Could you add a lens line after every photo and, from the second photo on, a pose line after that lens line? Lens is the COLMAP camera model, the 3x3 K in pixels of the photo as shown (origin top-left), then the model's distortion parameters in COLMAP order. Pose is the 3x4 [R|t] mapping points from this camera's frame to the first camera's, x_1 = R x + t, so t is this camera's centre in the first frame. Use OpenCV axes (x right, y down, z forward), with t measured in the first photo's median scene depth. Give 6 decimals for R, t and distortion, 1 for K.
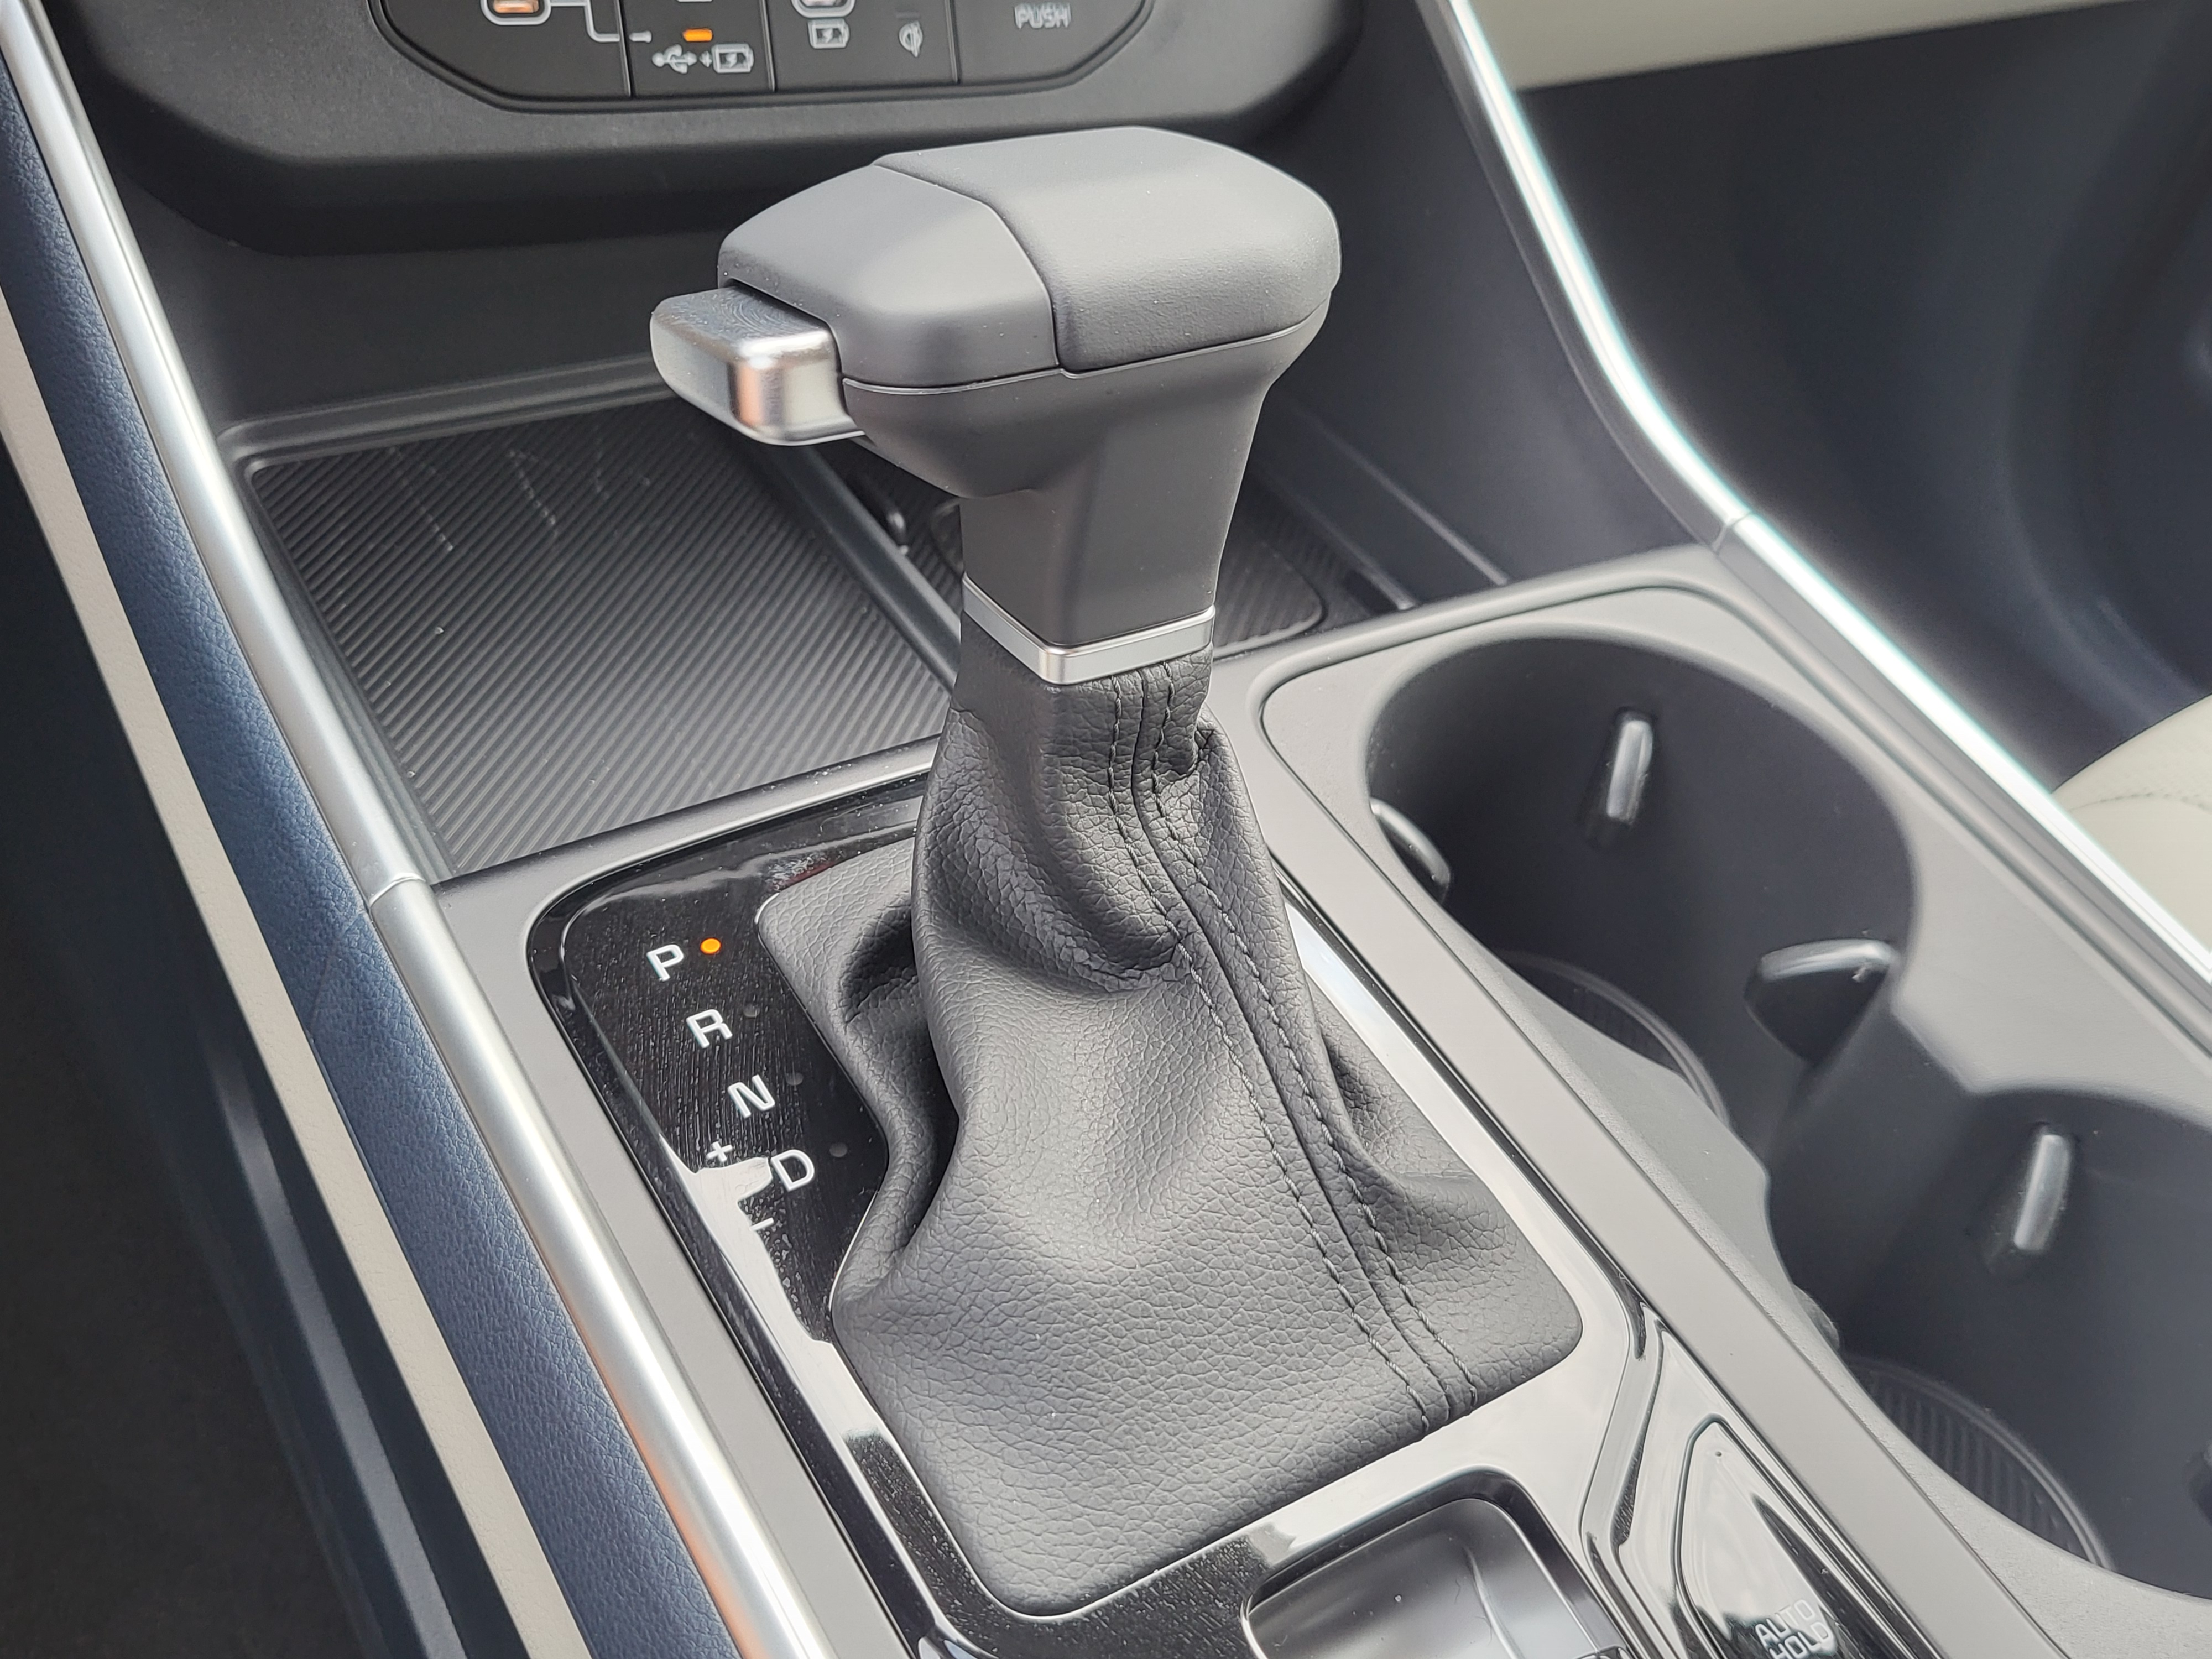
lens RADIAL K [[2215.6, 0, 1106.0], [0, 2215.6, 829.5], [0, 0, 1]] dist [0.019499, 0.022404]
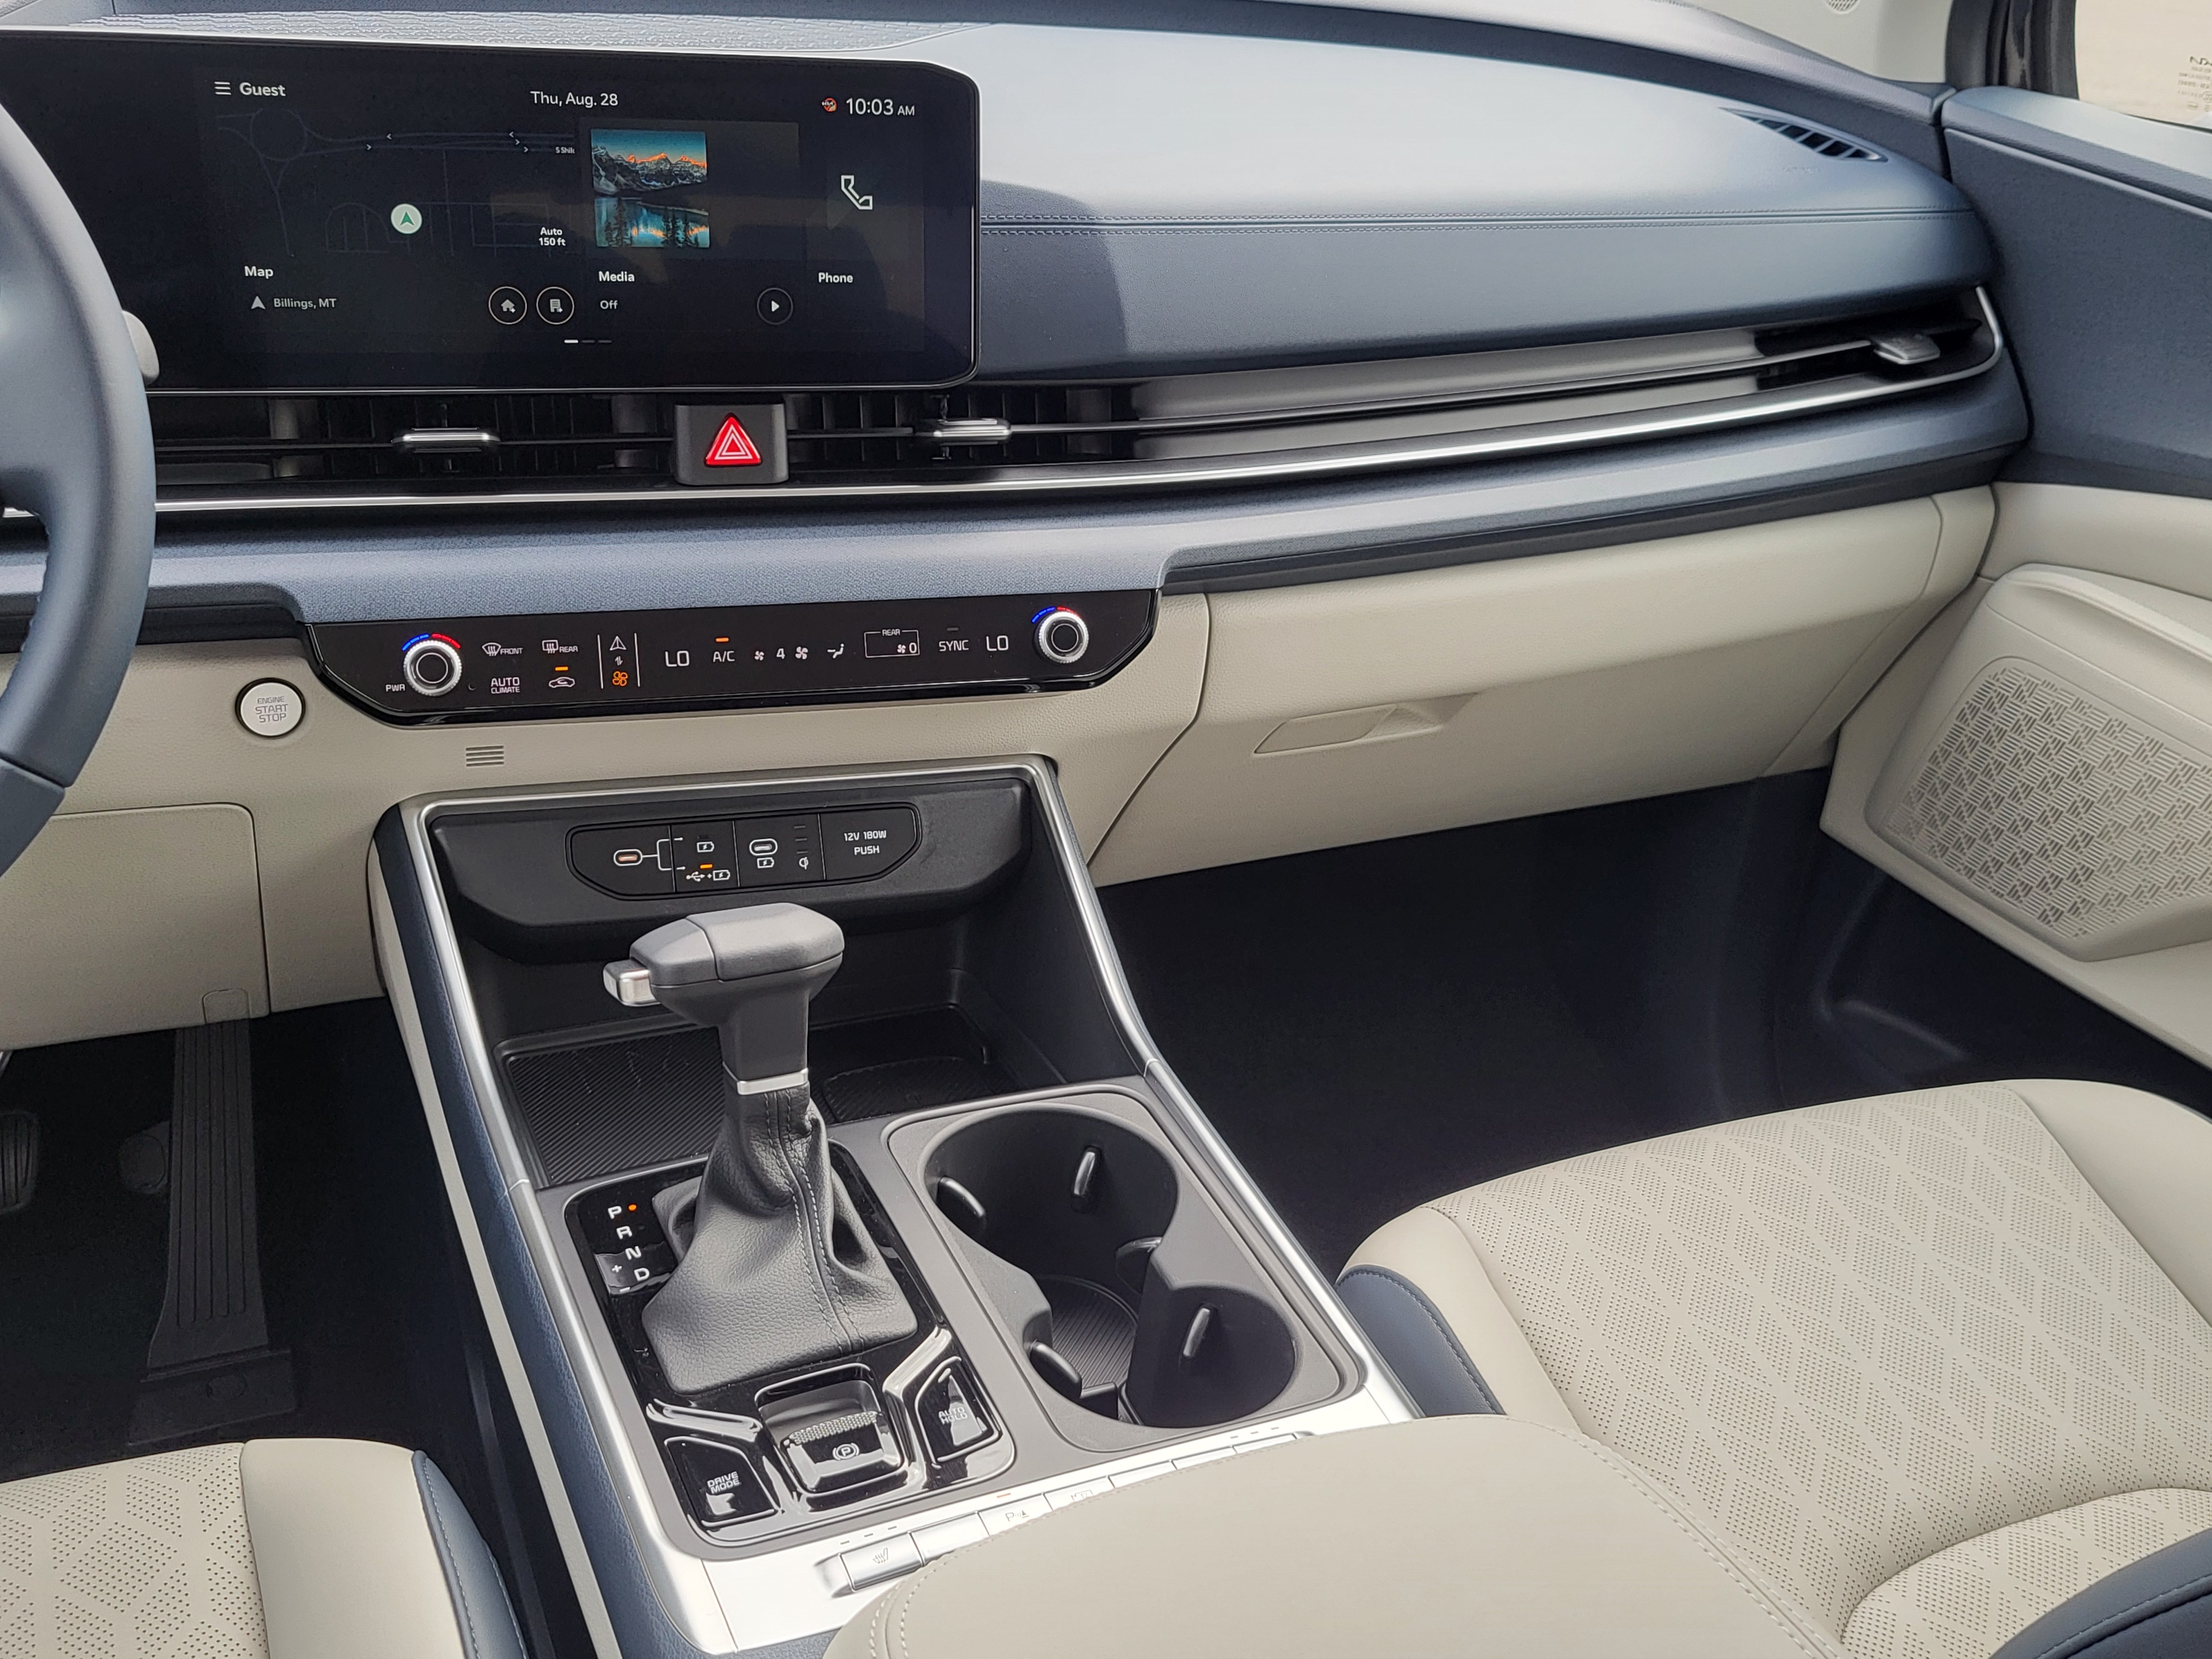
lens RADIAL K [[2215.6, 0, 1106.0], [0, 2215.6, 829.5], [0, 0, 1]] dist [0.019499, 0.022404]
pose [[0.987897, -0.037851, -0.150420, 0.640261], [-0.012457, 0.947275, -0.320181, 0.376853], [0.154608, 0.318180, 0.935338, -1.226174]]
